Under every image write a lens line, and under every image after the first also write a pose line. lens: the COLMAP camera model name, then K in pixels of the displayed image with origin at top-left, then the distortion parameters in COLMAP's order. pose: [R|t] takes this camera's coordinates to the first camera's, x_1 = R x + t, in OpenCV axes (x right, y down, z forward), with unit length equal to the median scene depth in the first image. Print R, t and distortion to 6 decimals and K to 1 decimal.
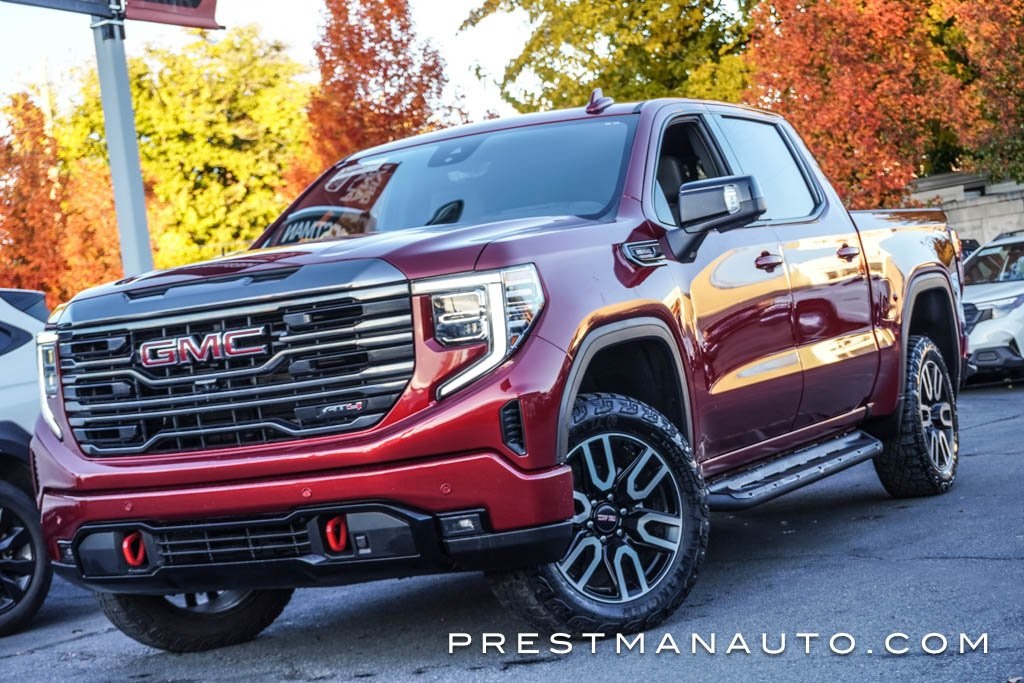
lens RADIAL K [[2002.7, 0, 512.0], [0, 2002.7, 341.5], [0, 0, 1]] dist [0.057630, -0.238678]
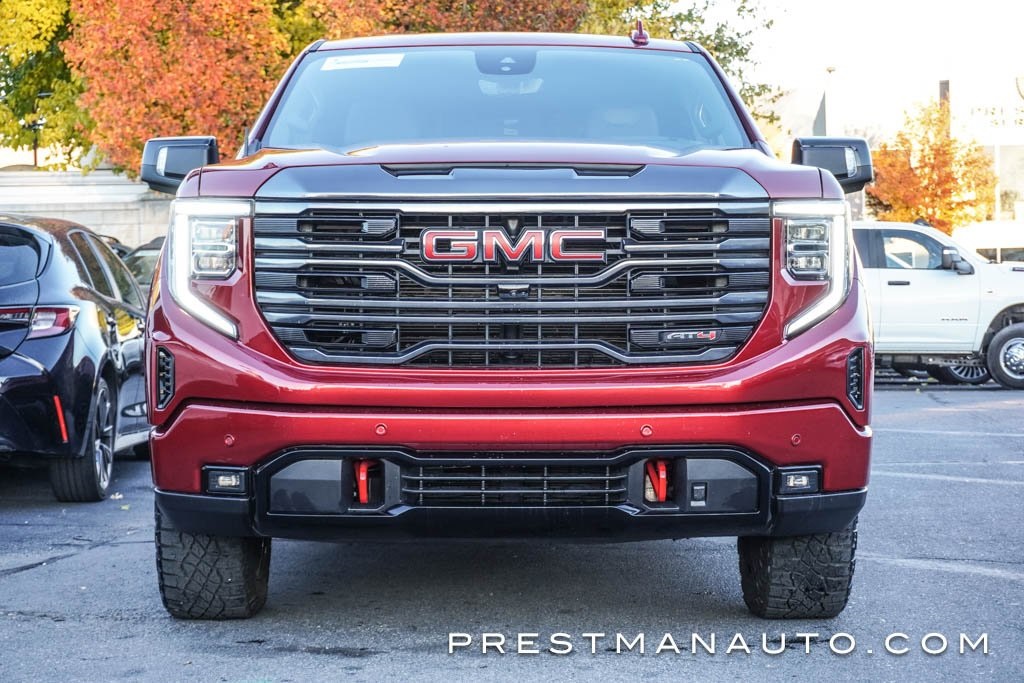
lens RADIAL K [[2131.4, 0, 512.0], [0, 2131.4, 341.5], [0, 0, 1]] dist [0.005839, 0.013657]
pose [[0.862526, 0.107342, 0.494496, -0.587230], [-0.103205, 0.994017, -0.035759, 0.074232], [-0.495376, -0.020191, 0.868444, 0.237639]]
